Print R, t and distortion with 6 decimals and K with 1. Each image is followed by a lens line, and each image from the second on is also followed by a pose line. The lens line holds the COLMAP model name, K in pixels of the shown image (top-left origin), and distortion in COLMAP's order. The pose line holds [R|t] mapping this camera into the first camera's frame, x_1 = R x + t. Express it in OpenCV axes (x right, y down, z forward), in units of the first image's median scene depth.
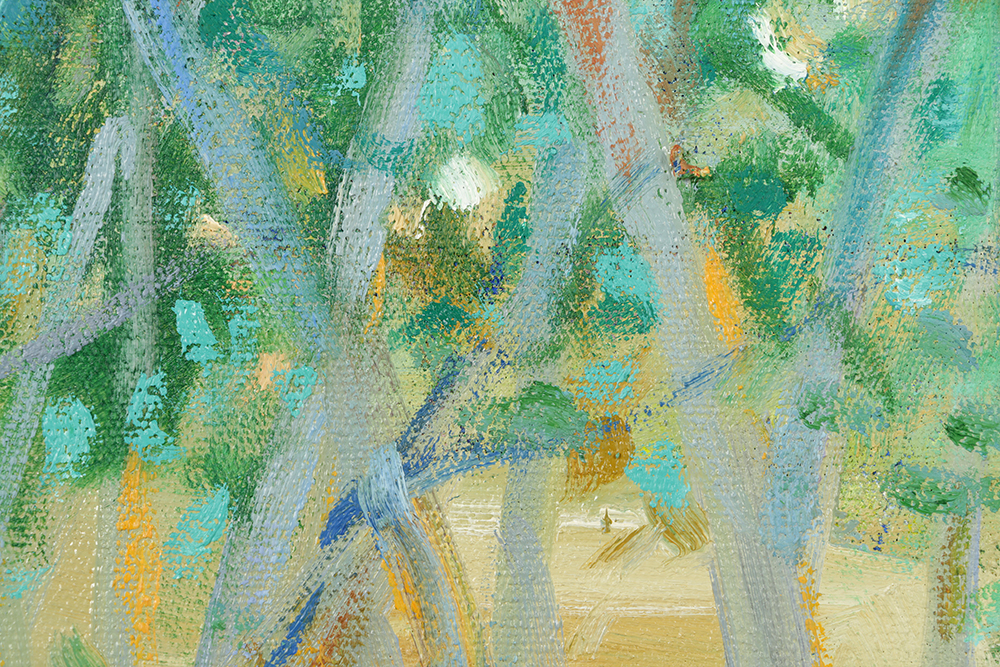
lens RADIAL K [[4466.8, 0, 499.9], [0, 4466.8, 333.6], [0, 0, 1]] dist [0.684389, 0.000000]
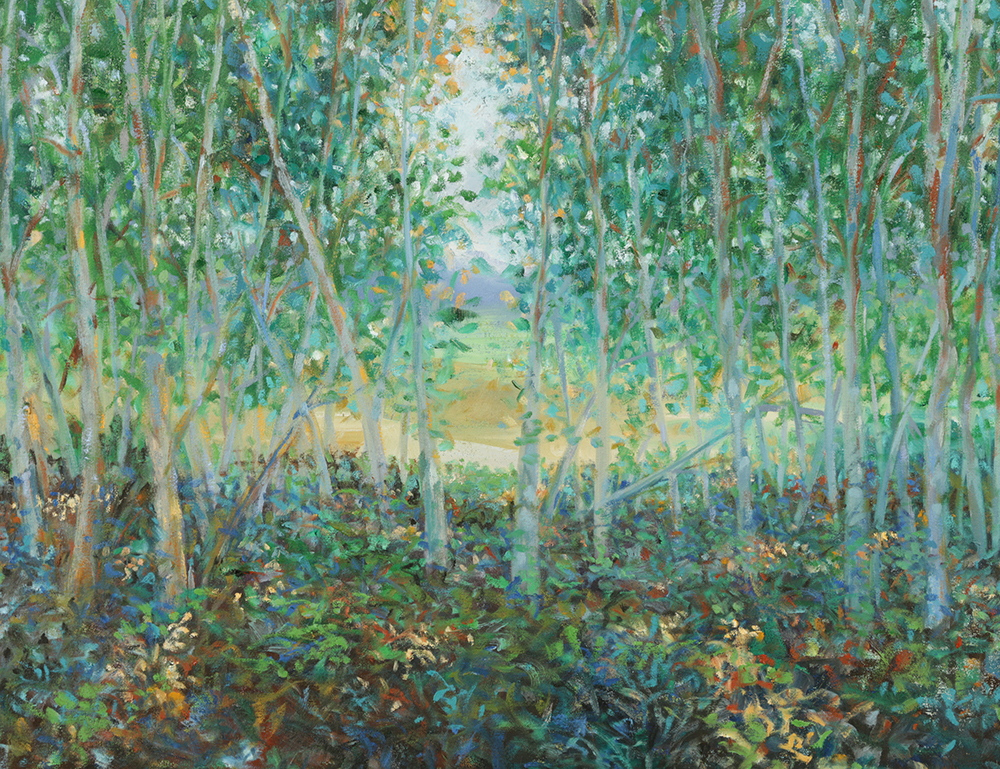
lens RADIAL K [[4339.3, 0, 500.4], [0, 4339.3, 385.5], [0, 0, 1]] dist [1.109036, 0.000000]
pose [[0.999071, -0.015024, 0.040379, 0.000836], [0.014747, 0.999866, 0.007142, -0.031256], [-0.040480, -0.006540, 0.999159, -4.486623]]
